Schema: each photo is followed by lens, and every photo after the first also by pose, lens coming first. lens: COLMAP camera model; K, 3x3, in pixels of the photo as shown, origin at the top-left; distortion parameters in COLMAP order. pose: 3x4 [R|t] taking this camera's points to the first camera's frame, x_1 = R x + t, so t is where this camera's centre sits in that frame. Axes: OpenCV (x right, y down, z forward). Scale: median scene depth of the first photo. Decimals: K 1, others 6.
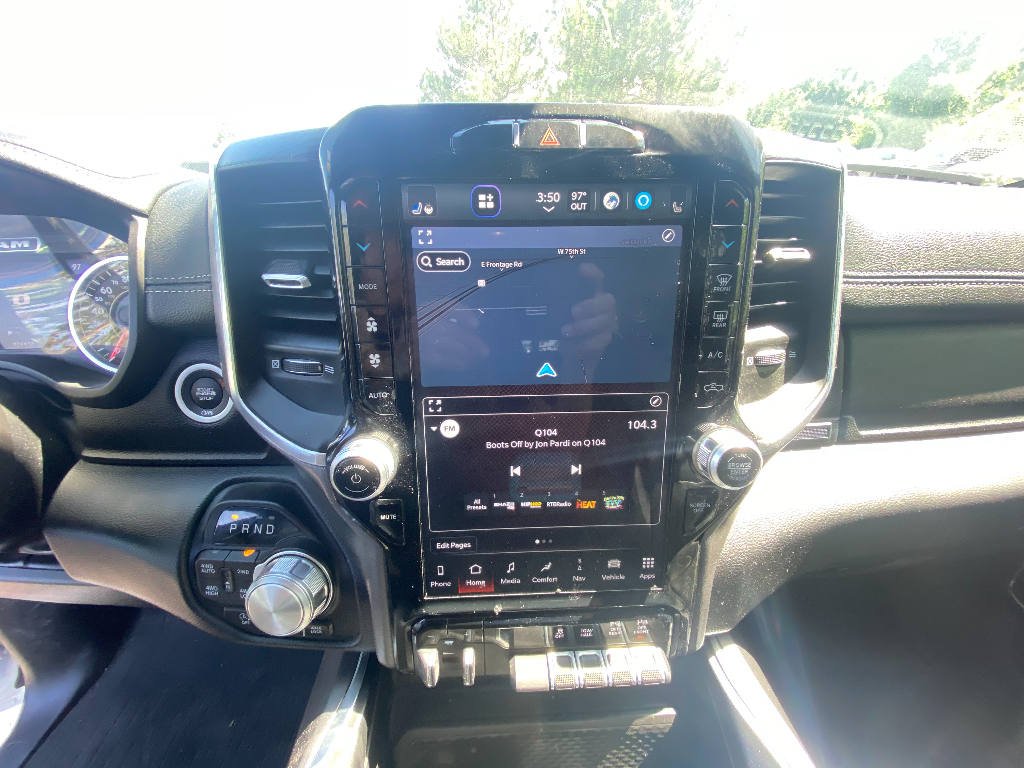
lens RADIAL K [[419.5, 0, 514.0], [0, 419.5, 383.5], [0, 0, 1]] dist [0.009324, -0.015060]
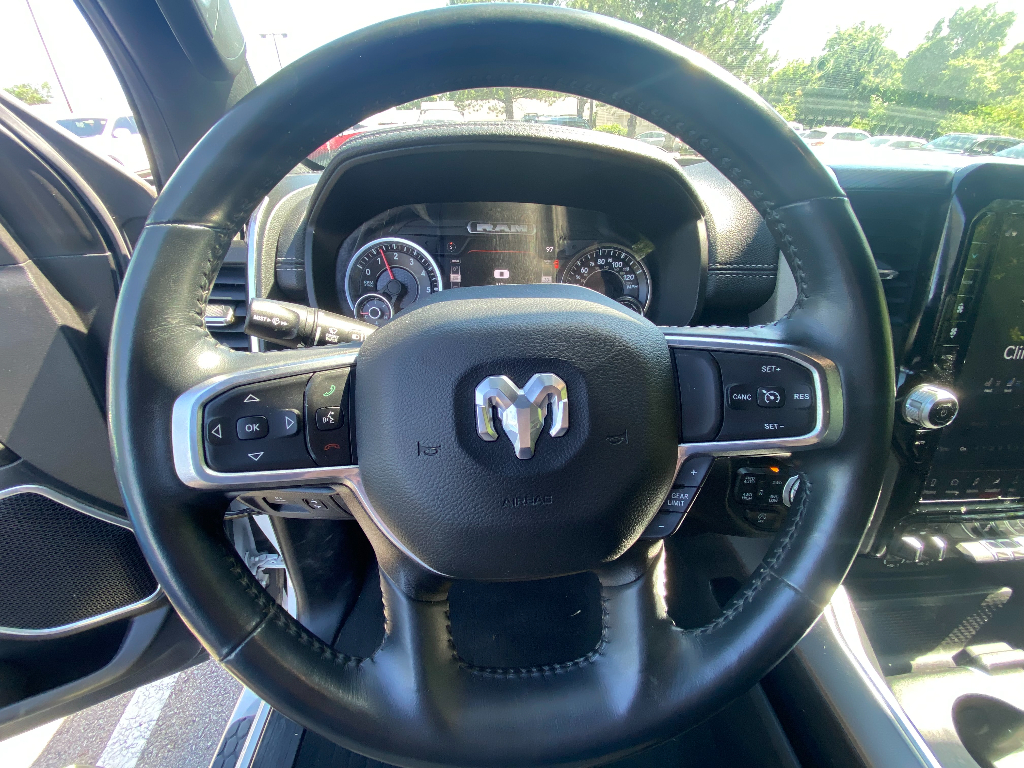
lens RADIAL K [[419.5, 0, 513.1], [0, 419.5, 385.6], [0, 0, 1]] dist [0.009324, -0.015060]
pose [[0.999360, 0.029625, 0.020059, -1.581691], [-0.030754, 0.997812, 0.058525, 0.072282], [-0.018281, -0.059104, 0.998084, -0.362574]]
